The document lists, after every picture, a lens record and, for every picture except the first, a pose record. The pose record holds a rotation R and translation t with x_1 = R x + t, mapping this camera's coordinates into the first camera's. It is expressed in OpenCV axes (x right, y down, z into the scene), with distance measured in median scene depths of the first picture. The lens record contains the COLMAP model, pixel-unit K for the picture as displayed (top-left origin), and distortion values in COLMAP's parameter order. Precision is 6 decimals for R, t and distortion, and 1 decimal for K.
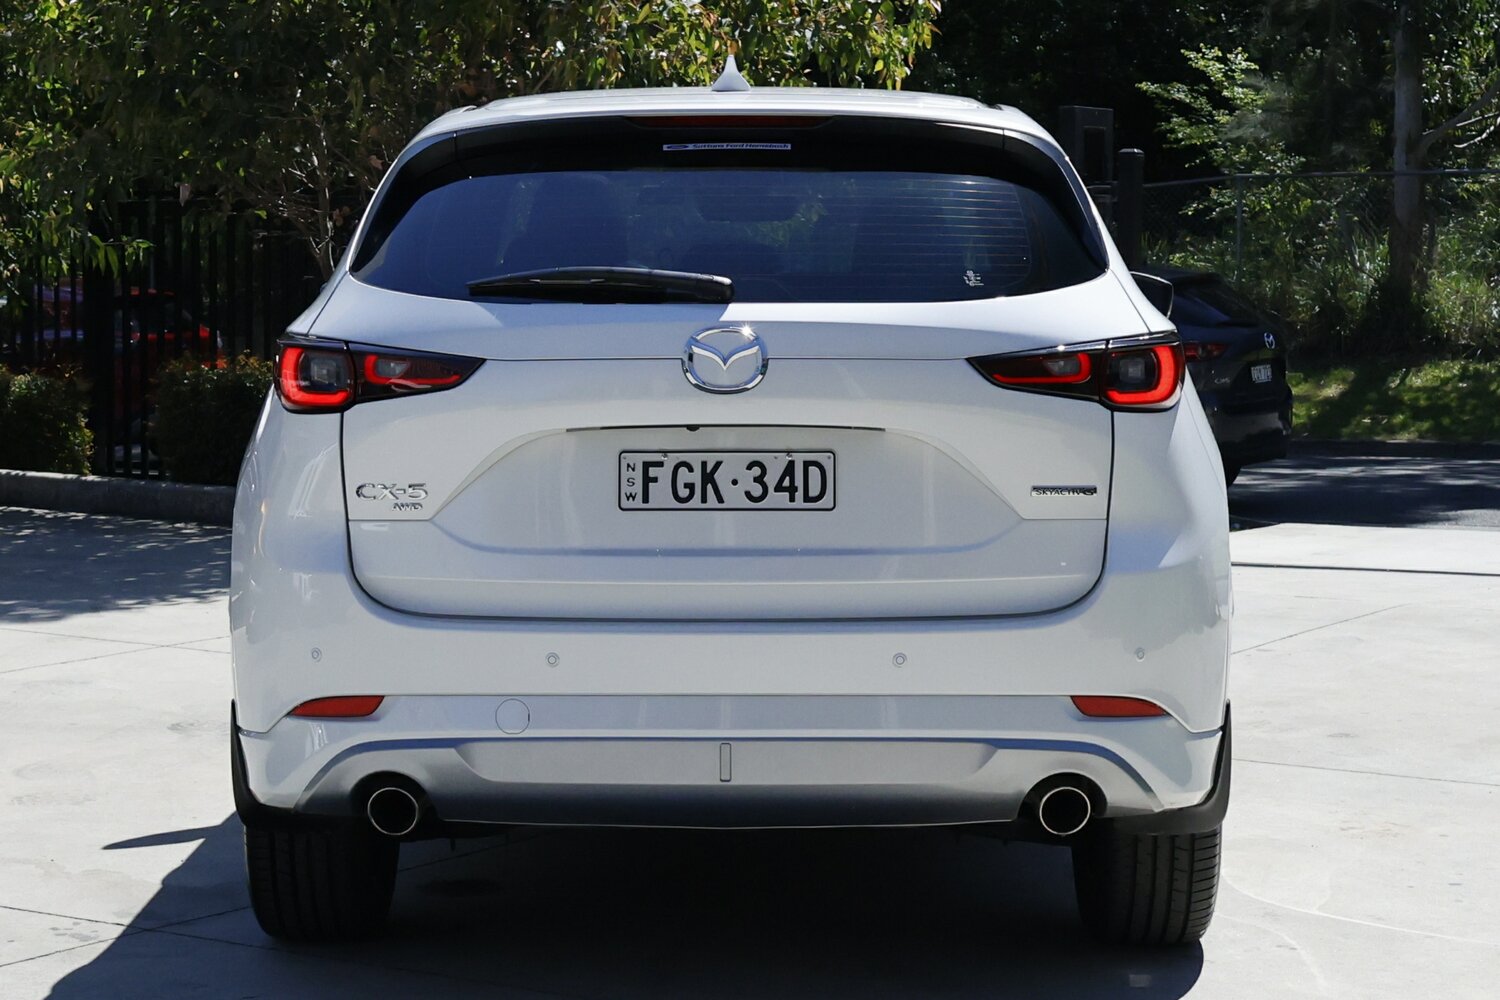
lens RADIAL K [[1292.4, 0, 747.8], [0, 1292.4, 509.7], [0, 0, 1]] dist [0.016088, -0.012623]
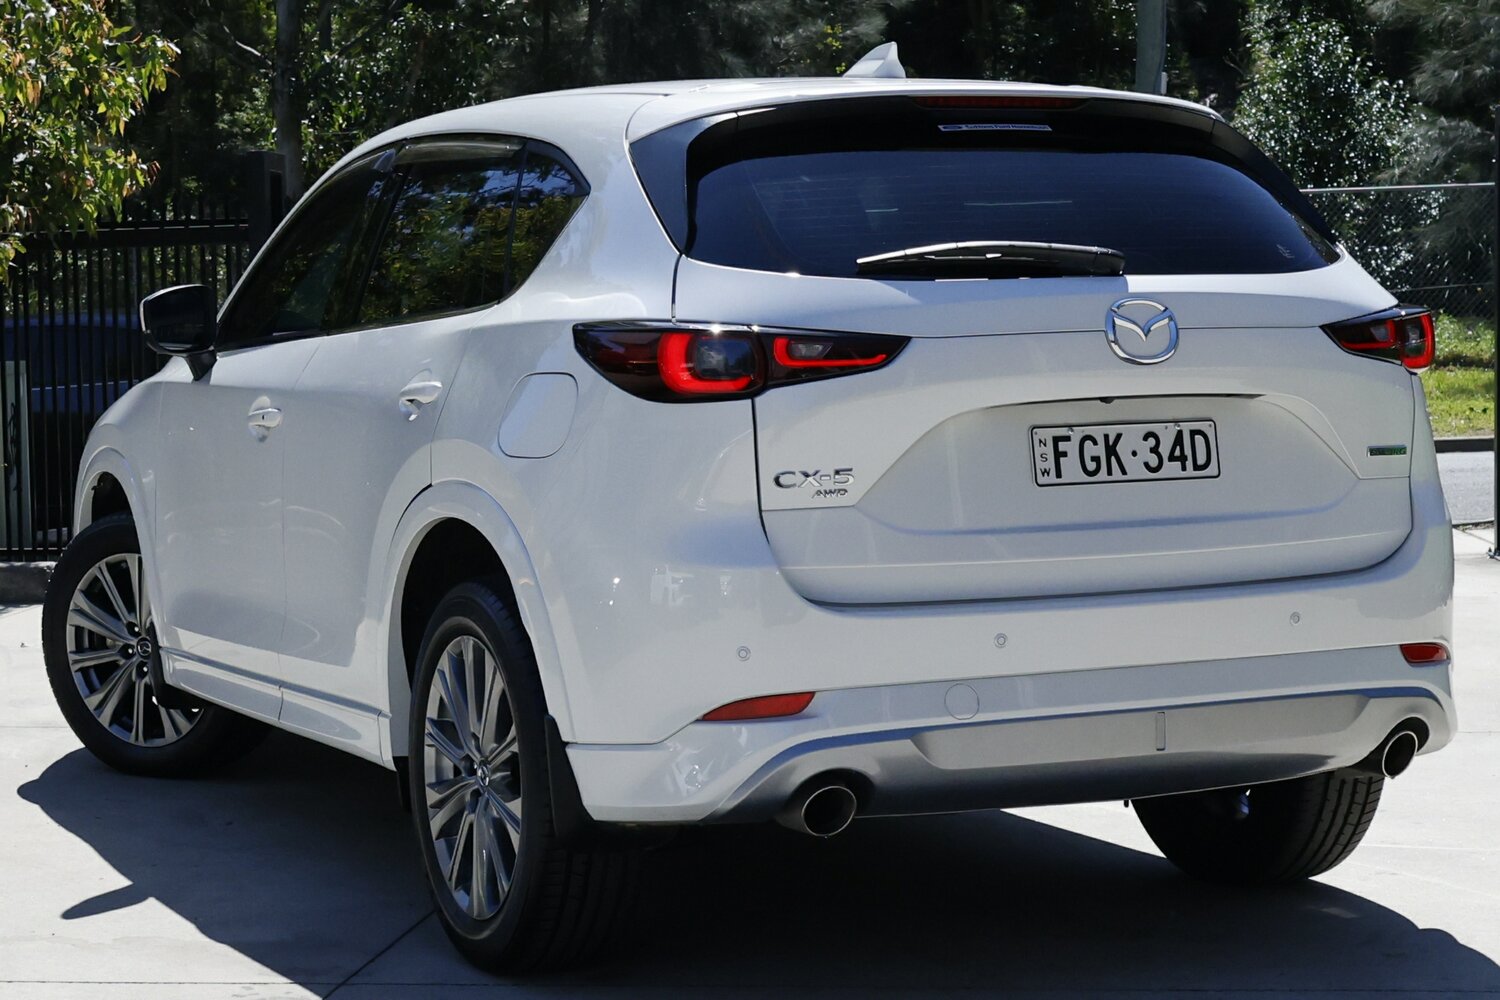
lens RADIAL K [[1302.9, 0, 750.5], [0, 1302.9, 498.2], [0, 0, 1]] dist [-0.054300, -0.008633]
pose [[0.986967, -0.050536, 0.152783, -0.462009], [0.052329, 0.998600, -0.007734, 0.005522], [-0.152179, 0.015629, 0.988229, 0.052323]]
